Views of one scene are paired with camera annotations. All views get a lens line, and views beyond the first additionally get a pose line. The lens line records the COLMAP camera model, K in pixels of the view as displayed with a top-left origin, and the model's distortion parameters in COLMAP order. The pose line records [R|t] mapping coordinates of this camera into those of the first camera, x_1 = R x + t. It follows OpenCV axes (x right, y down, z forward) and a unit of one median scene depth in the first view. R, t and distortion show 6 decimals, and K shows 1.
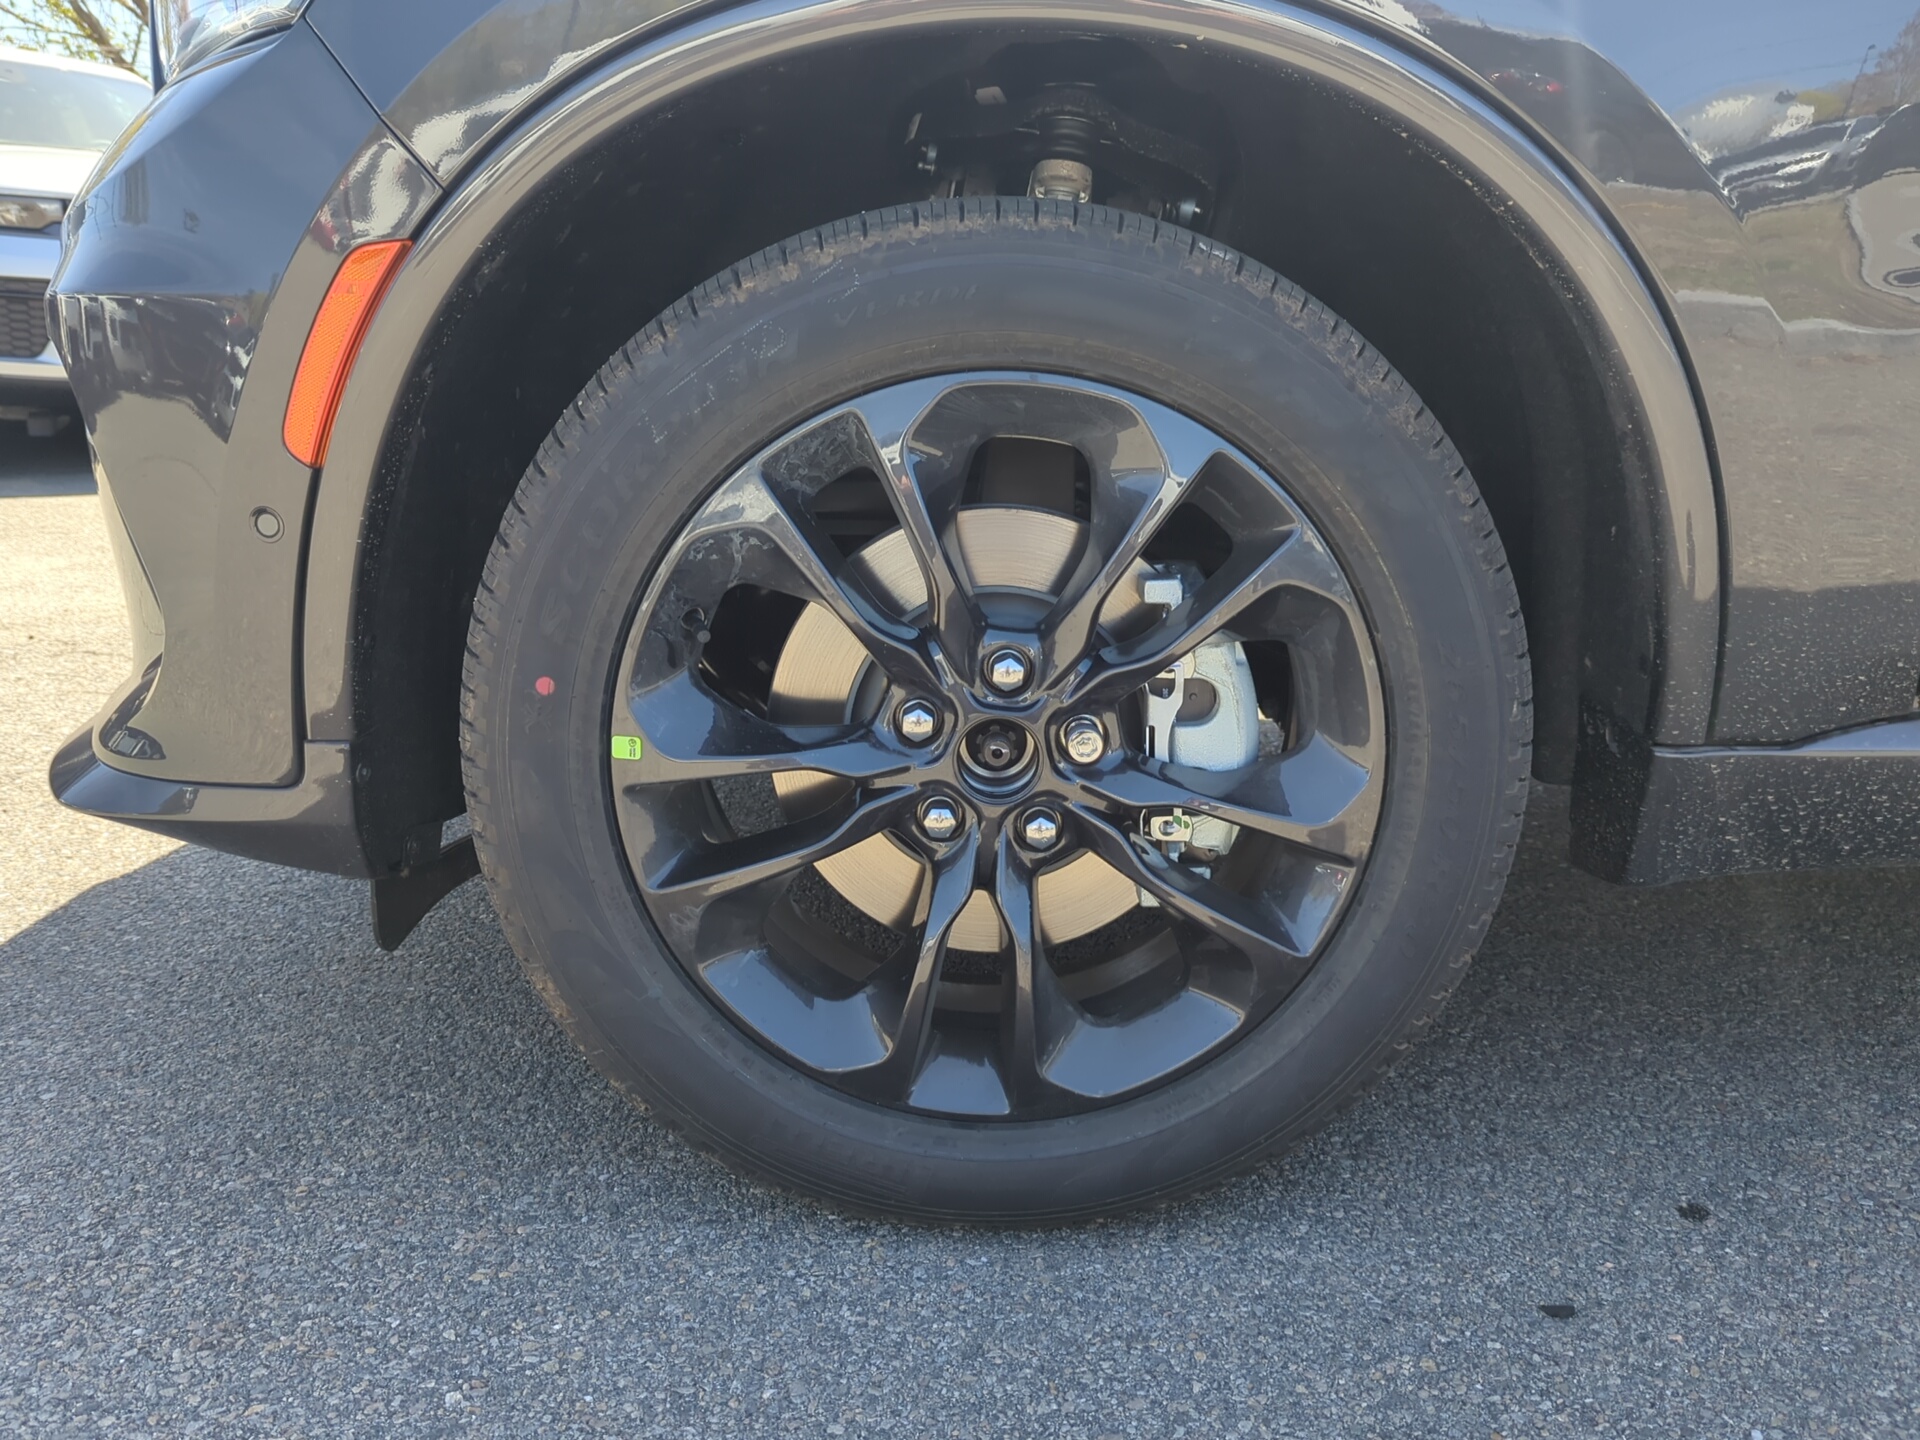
lens RADIAL K [[1548.7, 0, 974.5], [0, 1548.7, 702.7], [0, 0, 1]] dist [0.038123, -0.021987]
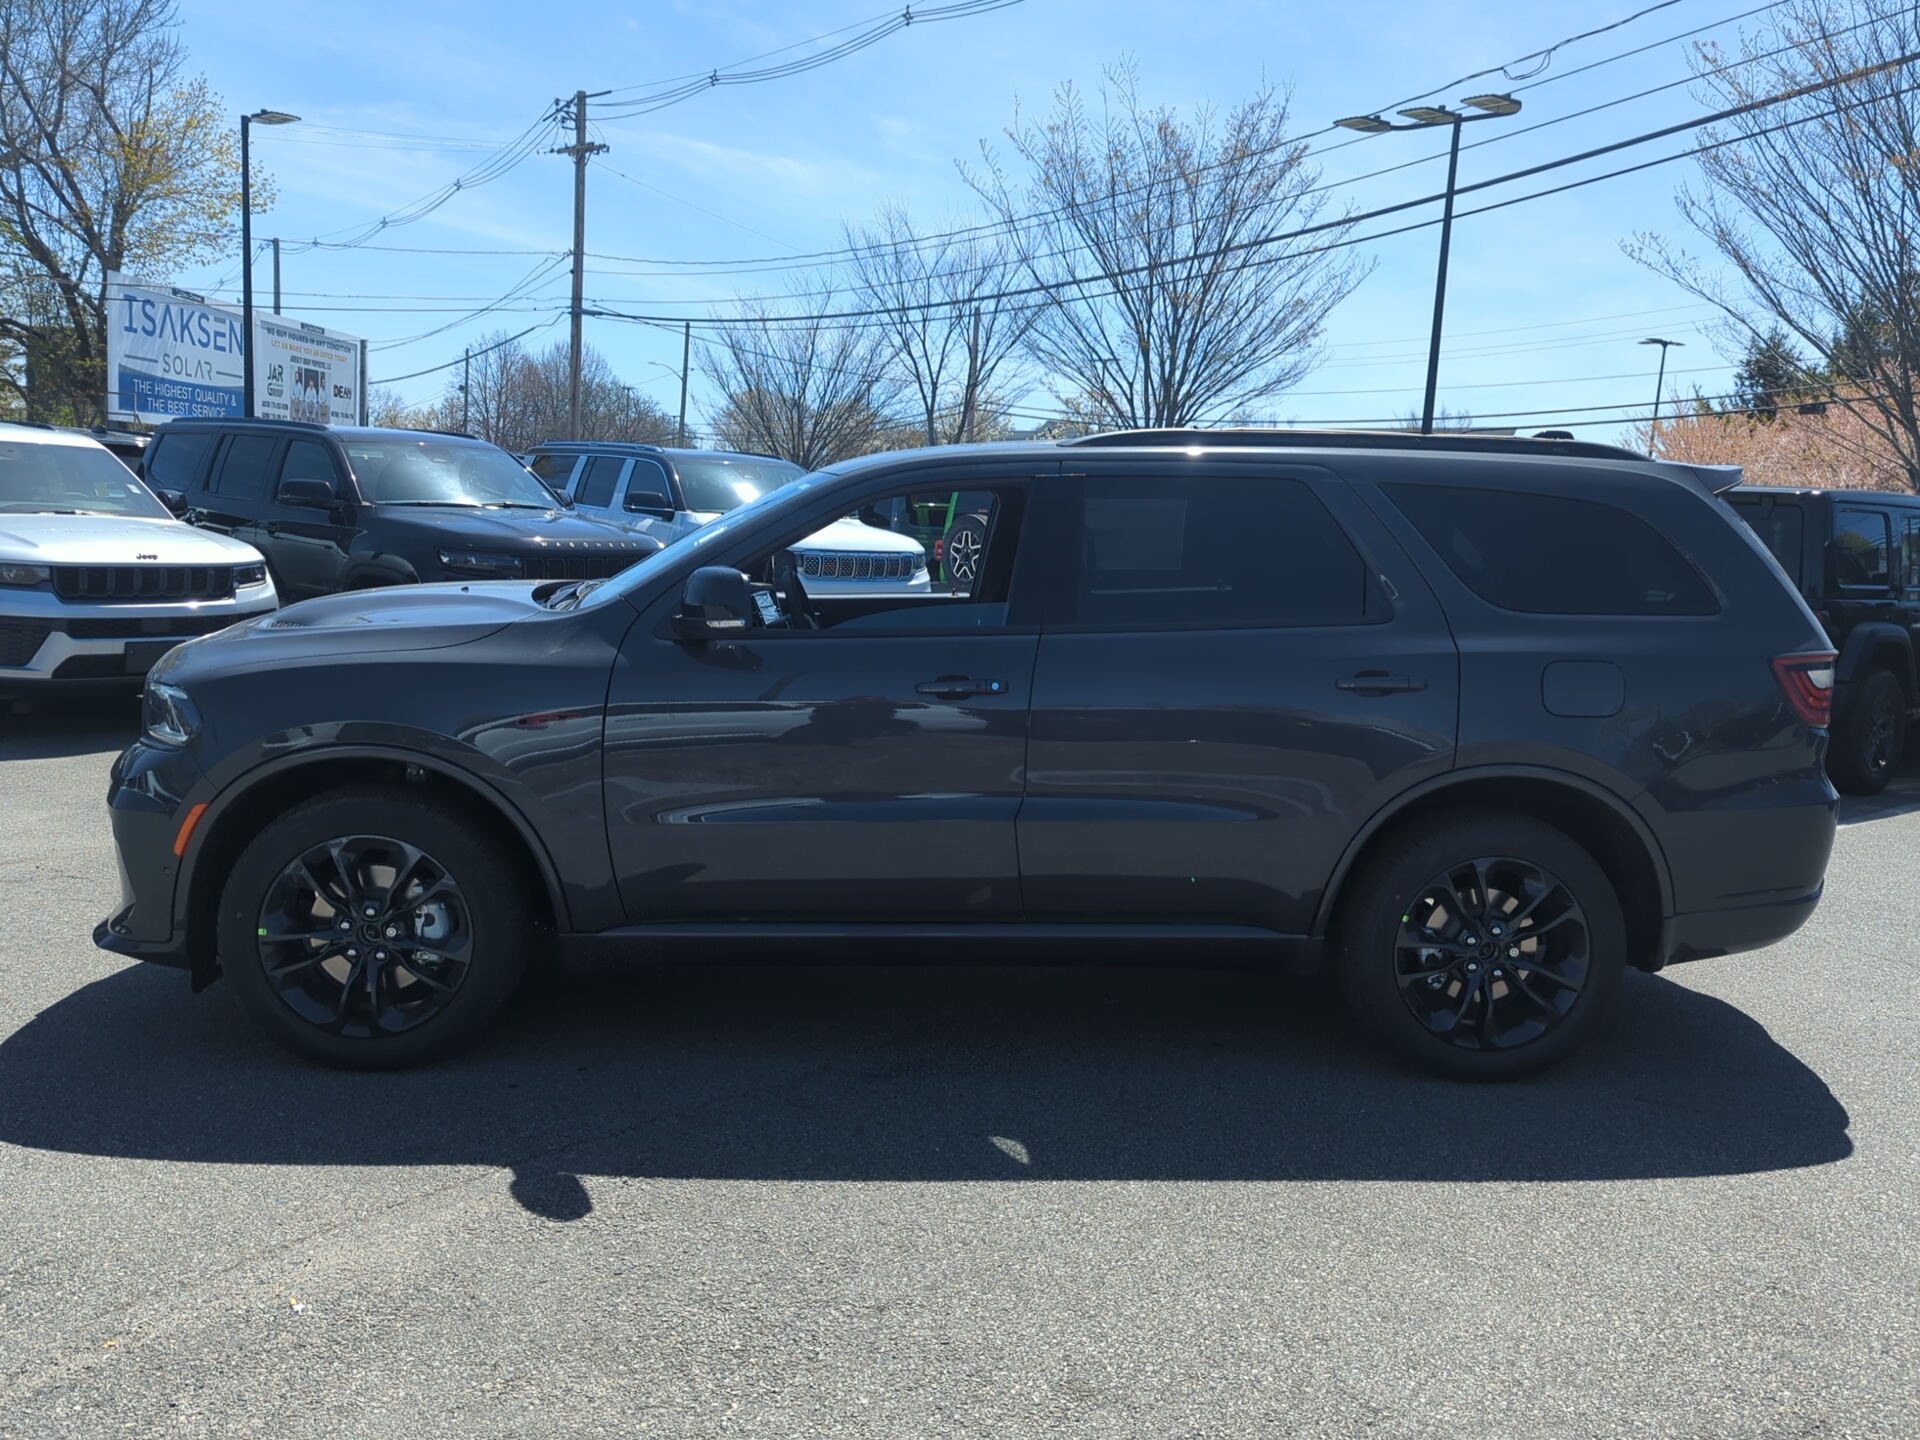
lens RADIAL K [[1495.6, 0, 960.0], [0, 1495.6, 720.0], [0, 0, 1]] dist [0.077087, -0.059591]
pose [[0.998446, 0.018698, 0.052506, 1.205641], [-0.013015, 0.994220, -0.106568, -0.106270], [-0.054195, 0.105719, 0.992918, -2.671582]]
